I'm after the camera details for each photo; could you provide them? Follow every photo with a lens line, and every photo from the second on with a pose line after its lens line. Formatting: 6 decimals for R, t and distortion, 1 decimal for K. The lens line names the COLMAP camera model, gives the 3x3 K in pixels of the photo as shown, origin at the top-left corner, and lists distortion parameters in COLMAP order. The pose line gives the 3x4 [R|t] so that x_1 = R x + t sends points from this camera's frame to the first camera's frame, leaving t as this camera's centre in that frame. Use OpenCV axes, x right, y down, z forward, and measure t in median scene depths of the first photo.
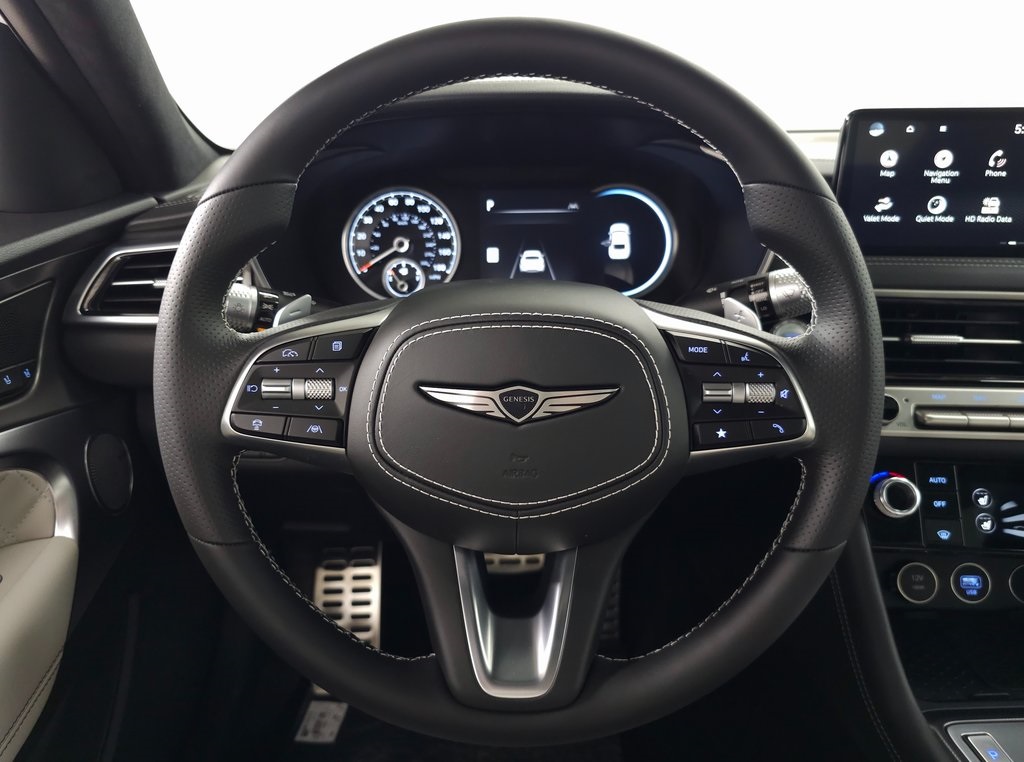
lens RADIAL K [[703.5, 0, 491.9], [0, 703.5, 366.8], [0, 0, 1]] dist [0.044020, -0.055864]
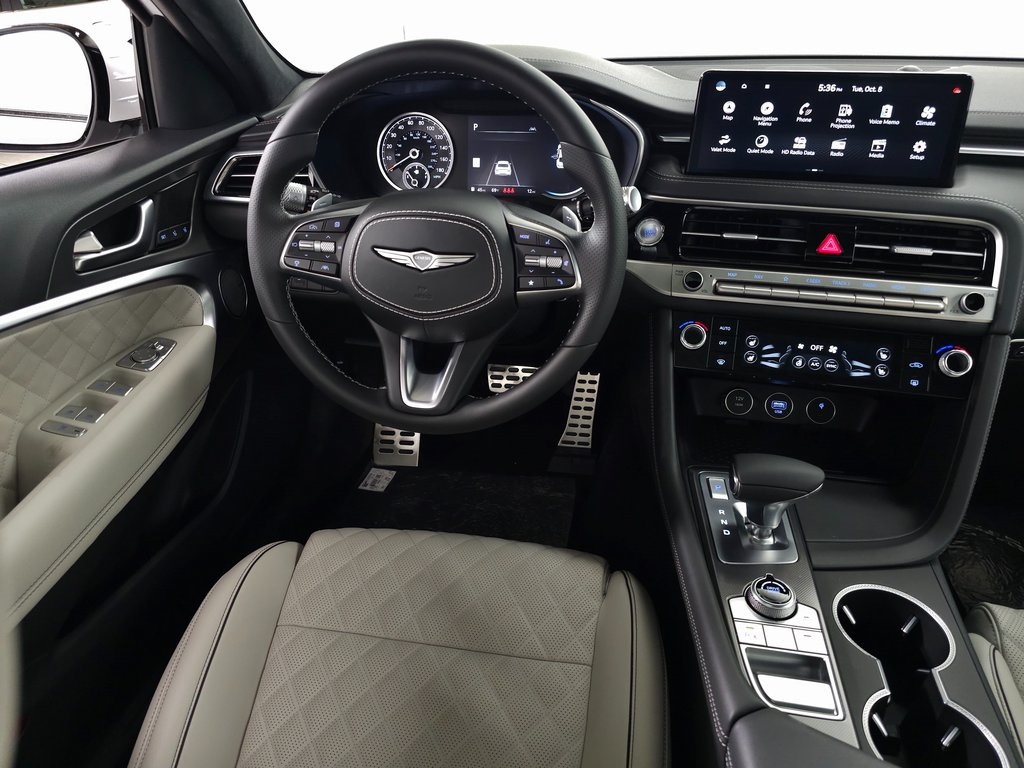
lens RADIAL K [[703.5, 0, 493.0], [0, 703.5, 374.7], [0, 0, 1]] dist [0.044020, -0.055864]
pose [[0.985474, 0.078465, -0.150611, 0.375703], [-0.049179, 0.980717, 0.189145, -0.009495], [0.162548, -0.178990, 0.970330, -0.624951]]
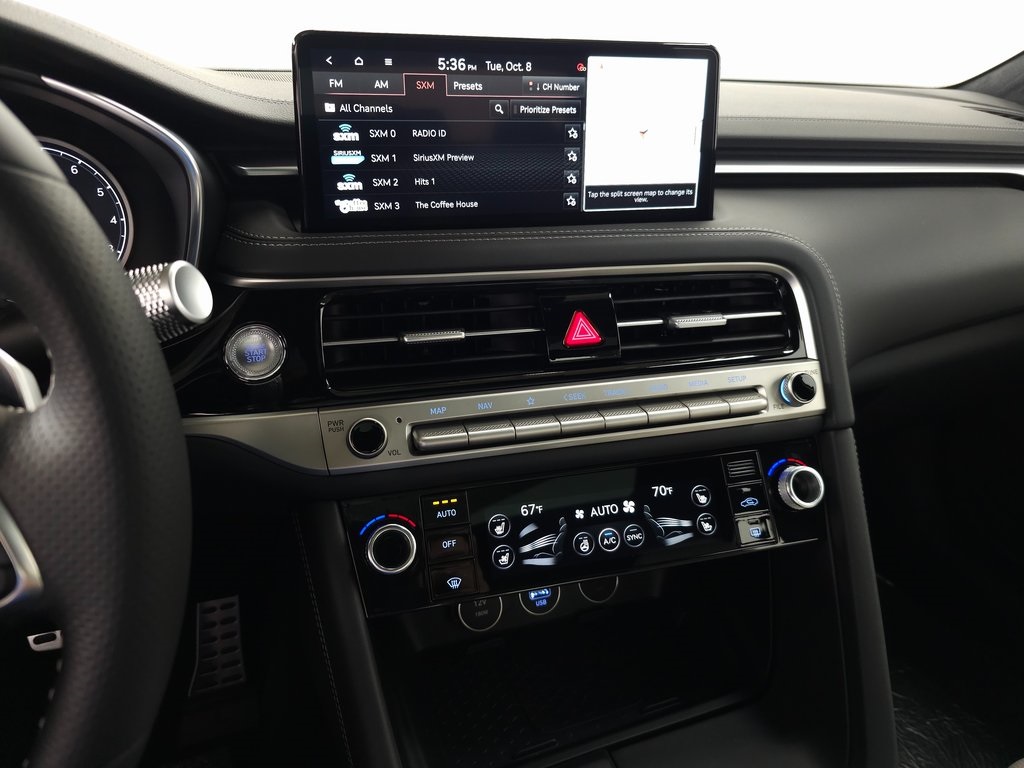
lens RADIAL K [[703.5, 0, 518.4], [0, 703.5, 375.0], [0, 0, 1]] dist [0.044020, -0.055864]
pose [[0.925876, -0.119099, 0.358565, 0.446849], [0.091808, 0.991493, 0.092264, -0.063219], [-0.366504, -0.052506, 0.928934, 0.243344]]
